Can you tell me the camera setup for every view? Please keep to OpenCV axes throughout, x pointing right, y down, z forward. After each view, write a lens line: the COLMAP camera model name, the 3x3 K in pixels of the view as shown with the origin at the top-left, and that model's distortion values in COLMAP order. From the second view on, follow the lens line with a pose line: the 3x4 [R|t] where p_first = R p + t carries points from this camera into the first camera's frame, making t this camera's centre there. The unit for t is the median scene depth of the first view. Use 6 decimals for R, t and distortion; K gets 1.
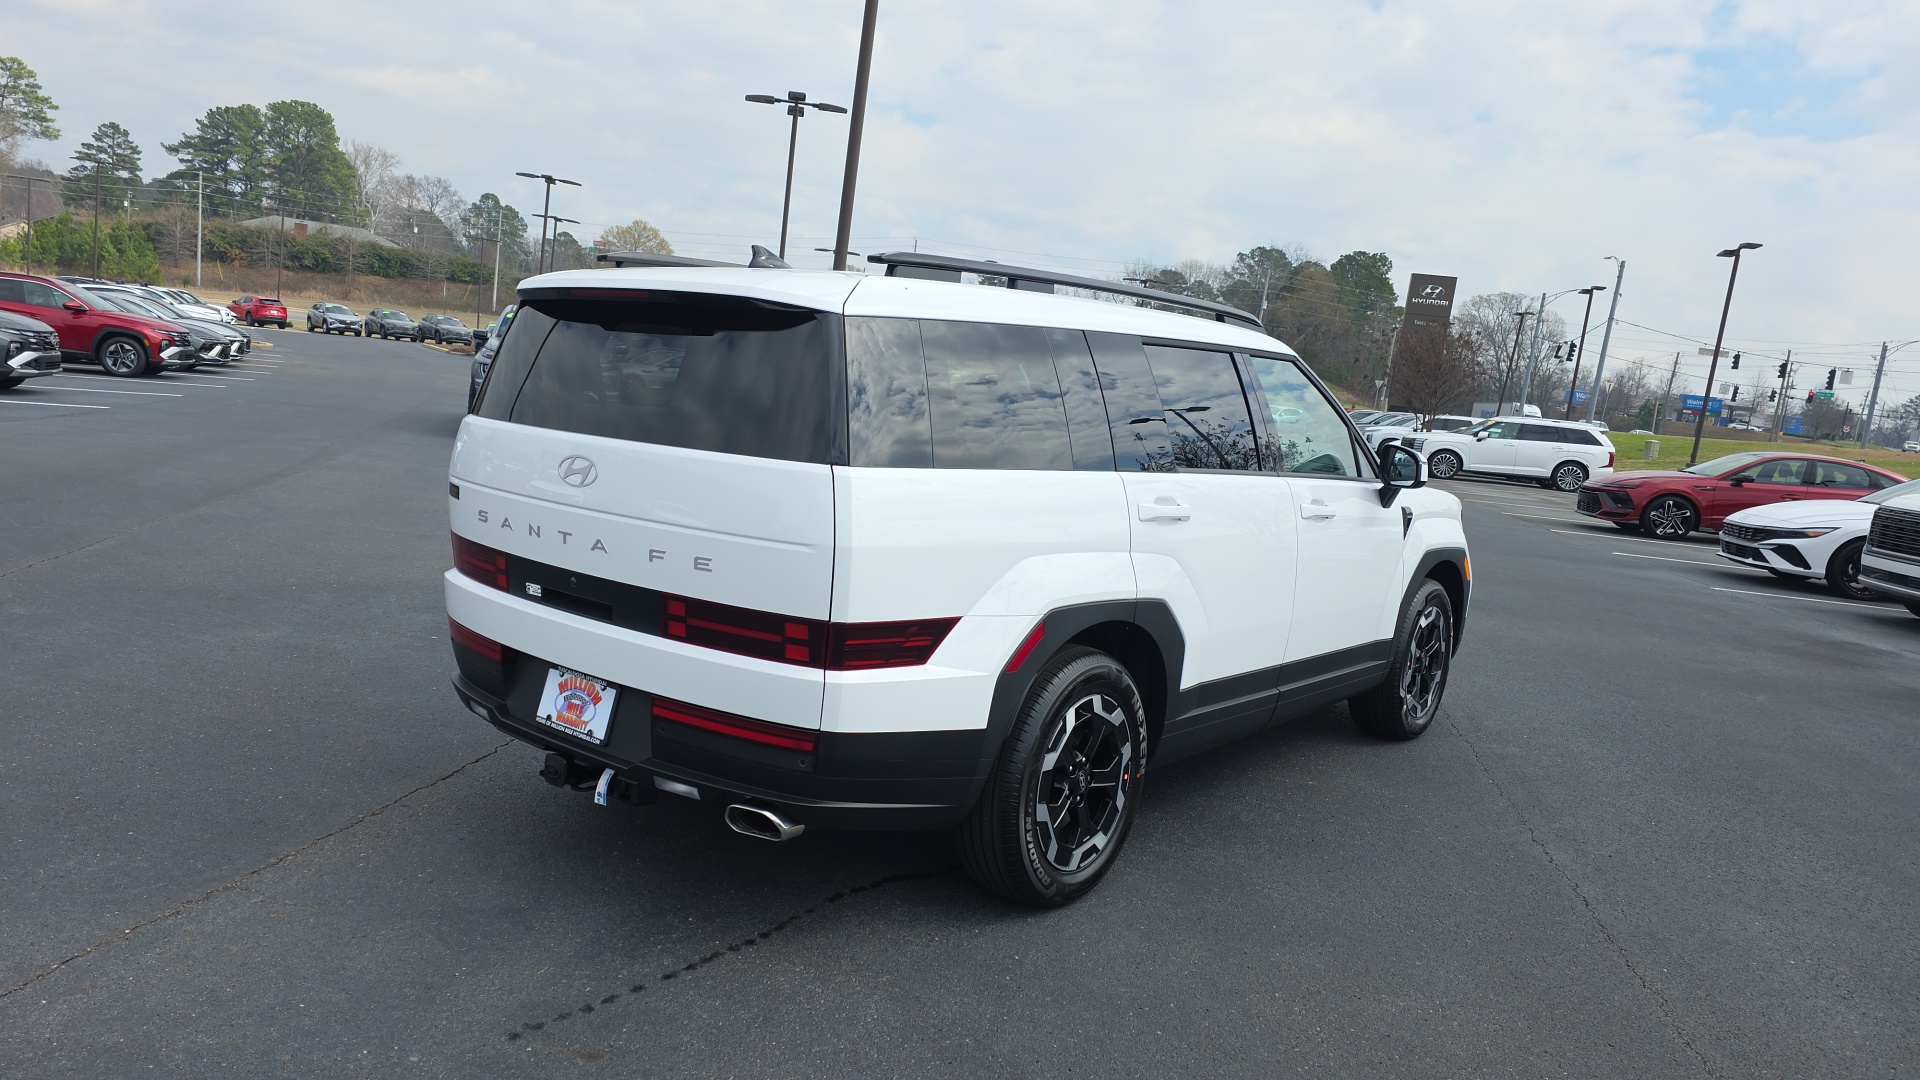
lens RADIAL K [[1426.8, 0, 957.9], [0, 1426.8, 501.1], [0, 0, 1]] dist [0.090316, -0.125034]
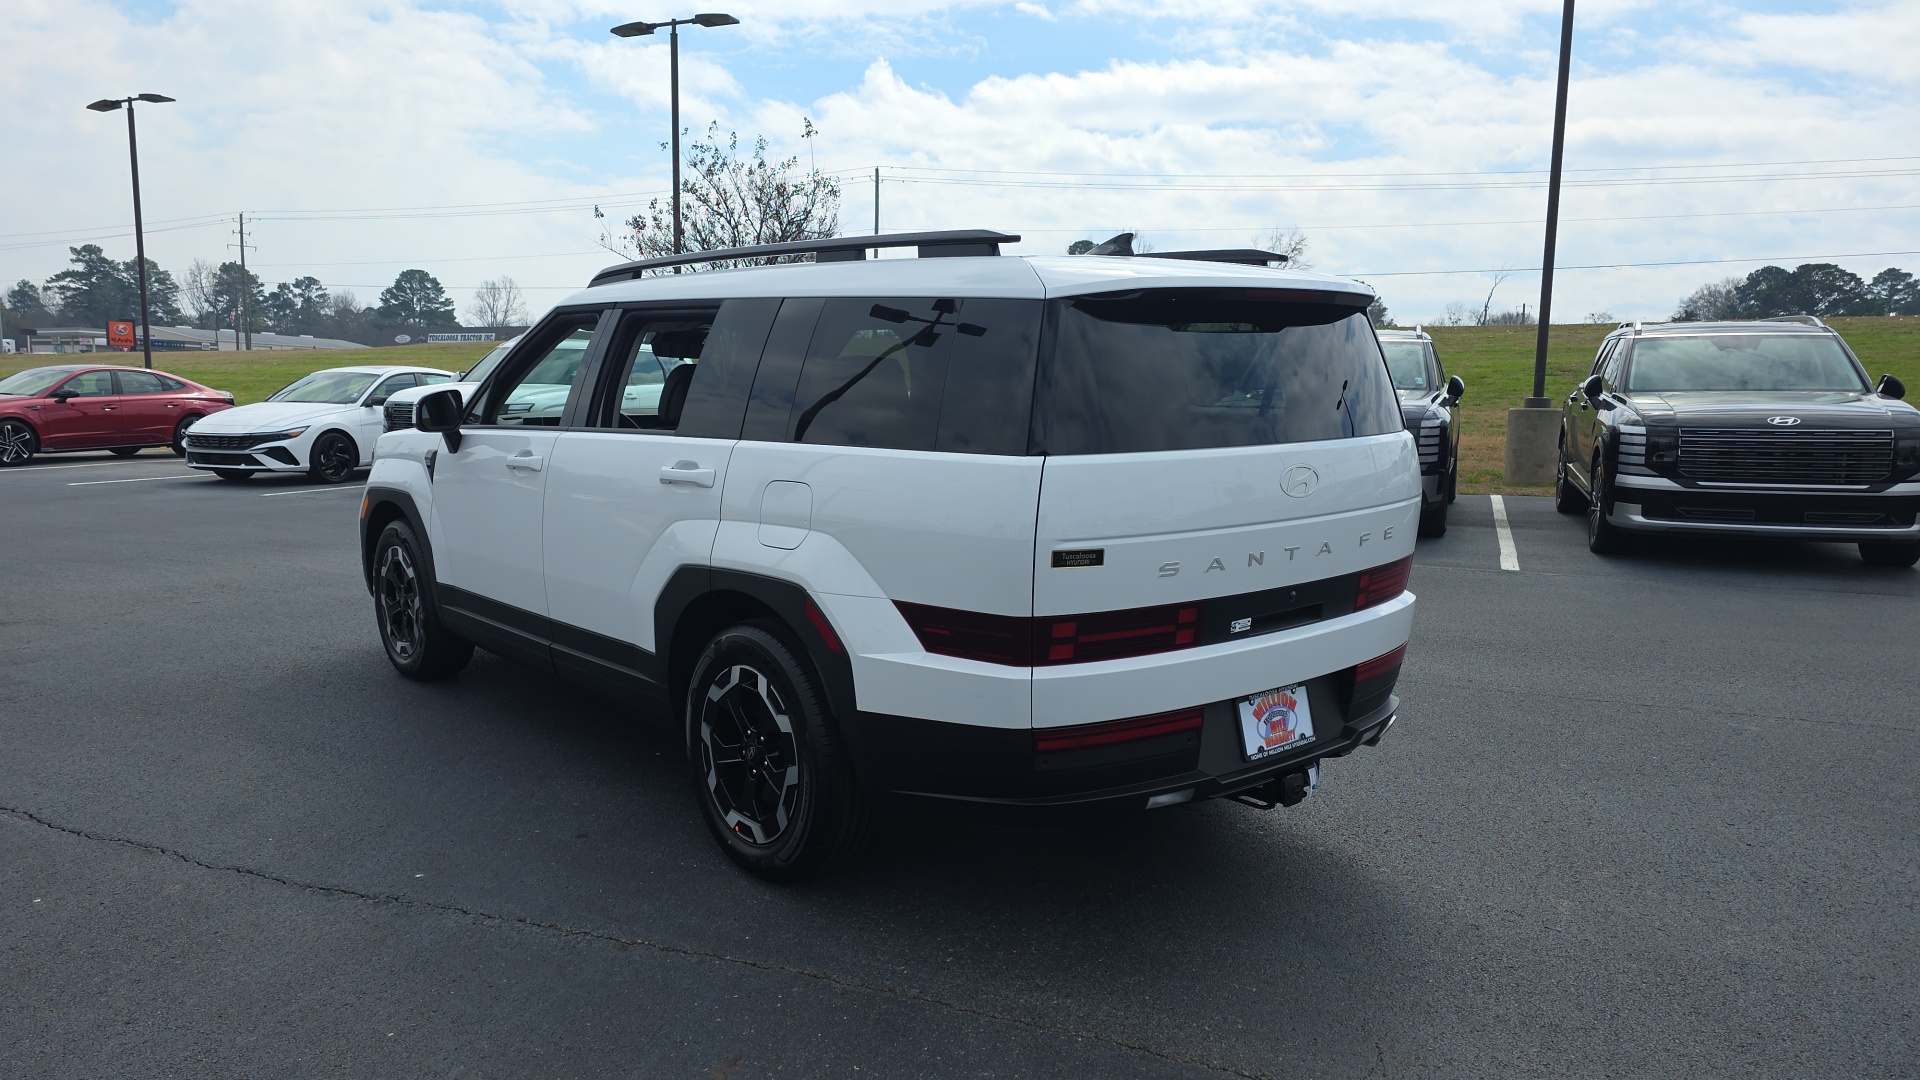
lens RADIAL K [[1270.0, 0, 960.0], [0, 1270.0, 540.0], [0, 0, 1]] dist [0.054586, -0.072626]
pose [[0.137072, -0.209755, 0.968098, -0.948584], [0.087313, 0.976077, 0.199121, -0.144884], [-0.986705, 0.057234, 0.152108, 0.921398]]
